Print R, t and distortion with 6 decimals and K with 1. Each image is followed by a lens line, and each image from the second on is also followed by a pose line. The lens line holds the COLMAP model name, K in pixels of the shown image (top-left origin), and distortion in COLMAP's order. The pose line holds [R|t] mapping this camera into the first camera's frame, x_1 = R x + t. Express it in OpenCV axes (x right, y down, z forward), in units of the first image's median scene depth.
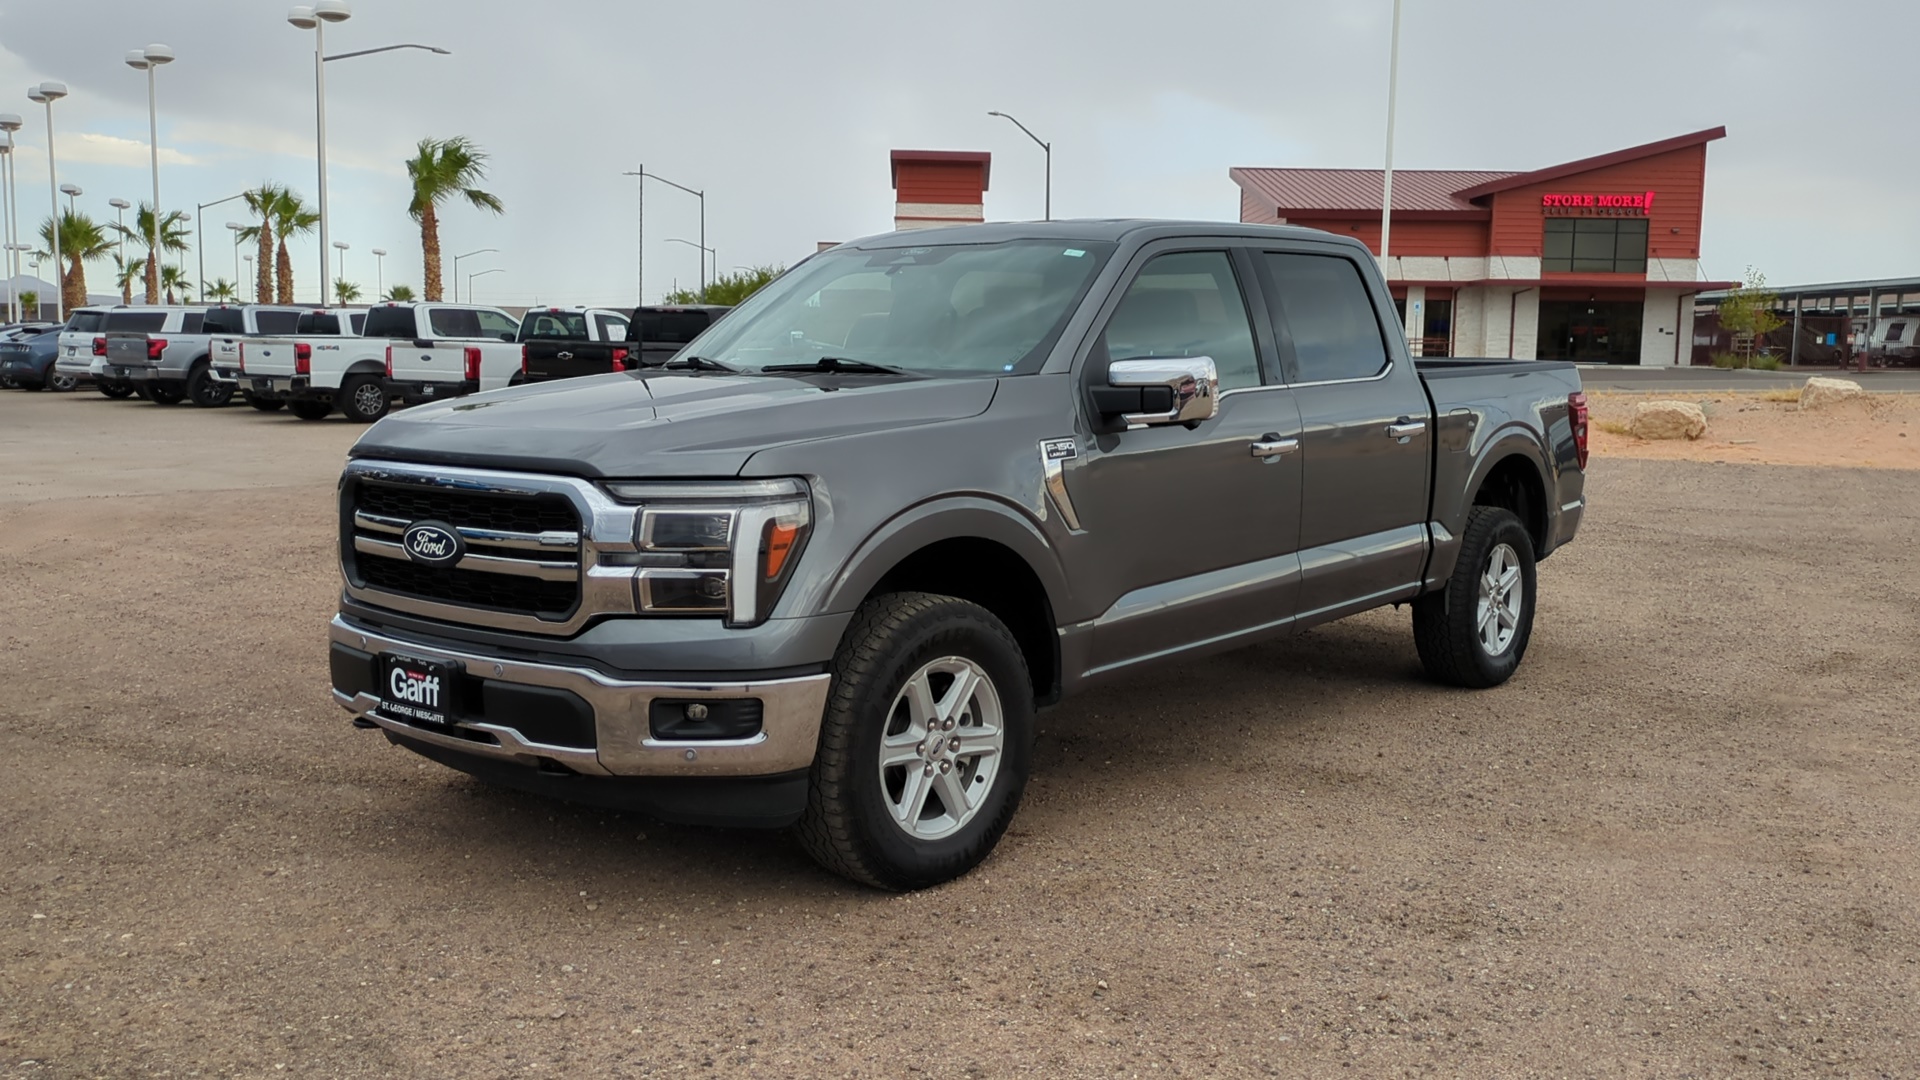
lens RADIAL K [[1663.3, 0, 977.6], [0, 1663.3, 549.7], [0, 0, 1]] dist [0.079106, -0.114626]
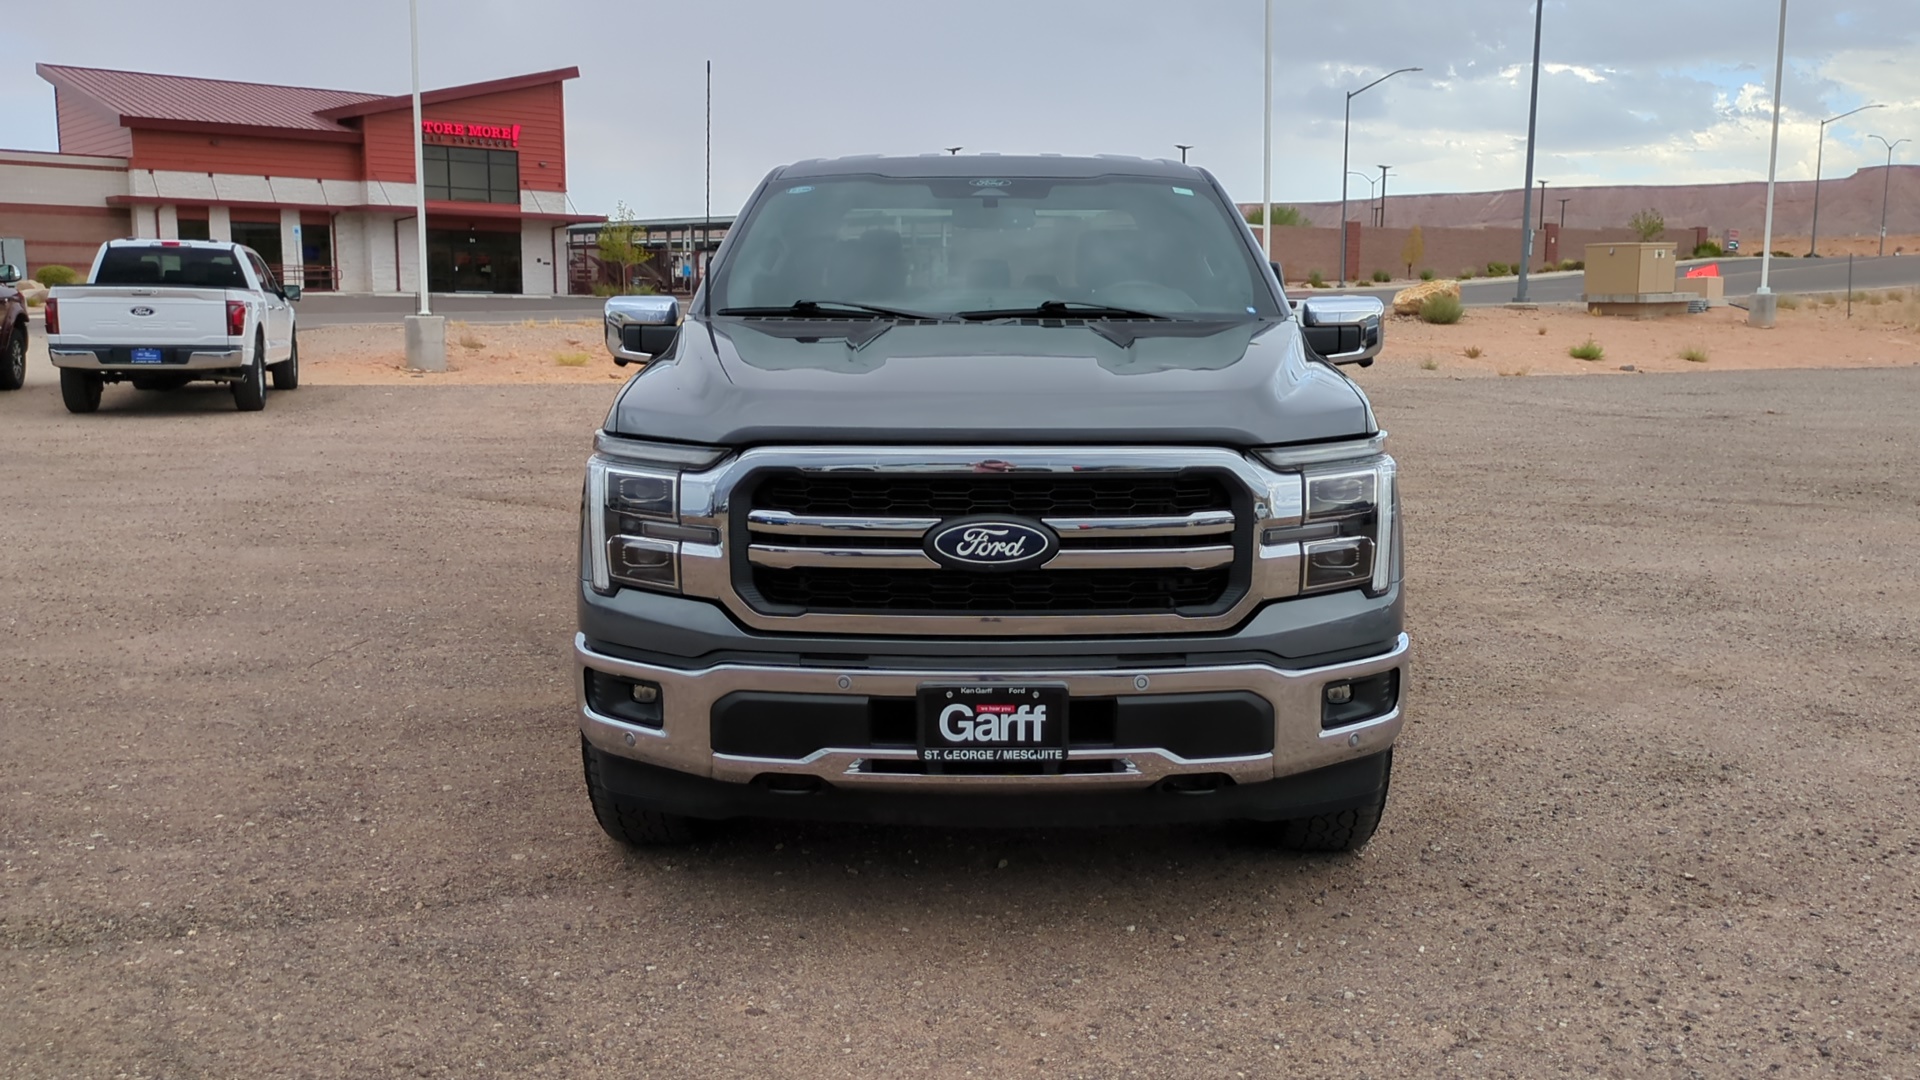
lens RADIAL K [[1663.9, 0, 980.4], [0, 1663.9, 533.6], [0, 0, 1]] dist [0.081104, -0.112268]
pose [[0.767255, -0.097776, 0.633845, -0.835943], [0.076861, 0.995206, 0.060481, -0.057047], [-0.636719, 0.002313, 0.771092, 0.388906]]
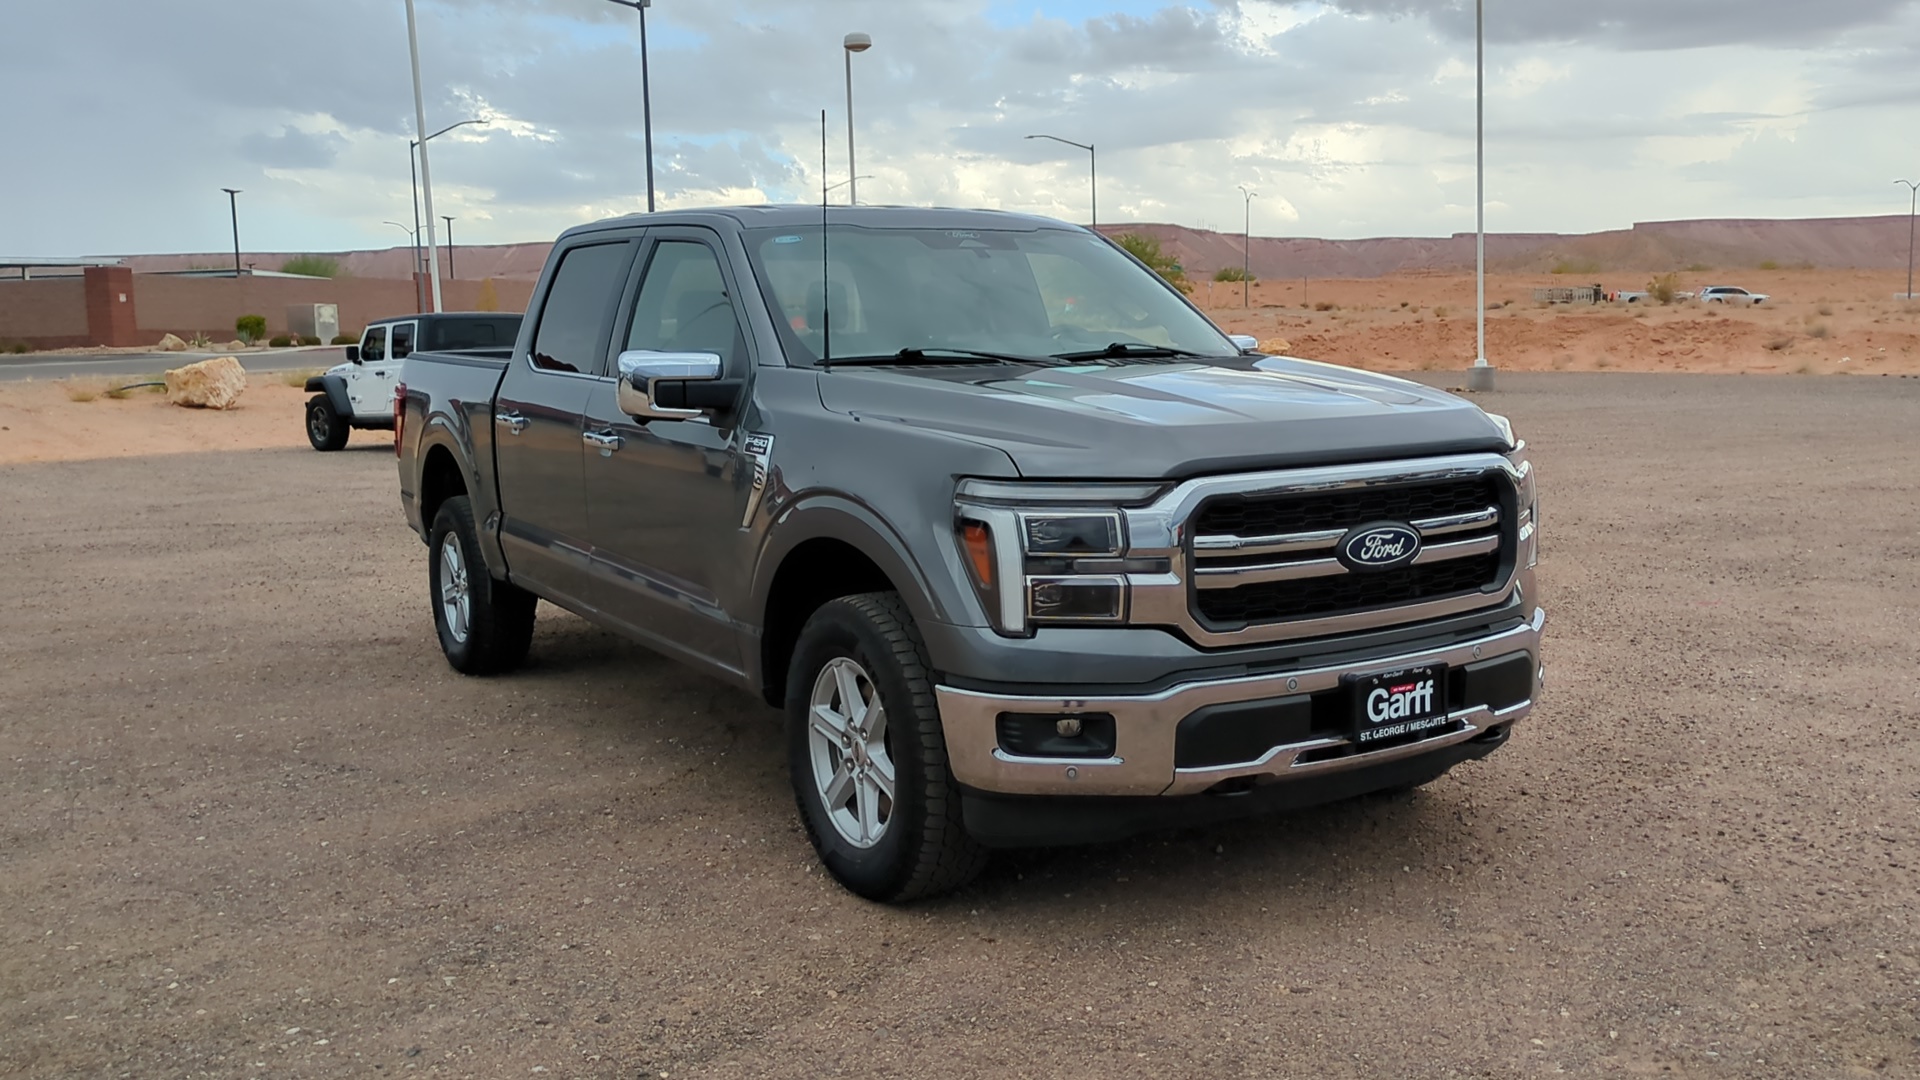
lens RADIAL K [[1663.3, 0, 977.6], [0, 1663.3, 549.7], [0, 0, 1]] dist [0.079106, -0.114626]
pose [[0.292281, -0.134587, 0.946815, -1.265794], [0.132080, 0.986241, 0.099418, -0.123172], [-0.947168, 0.095997, 0.306036, 0.930230]]
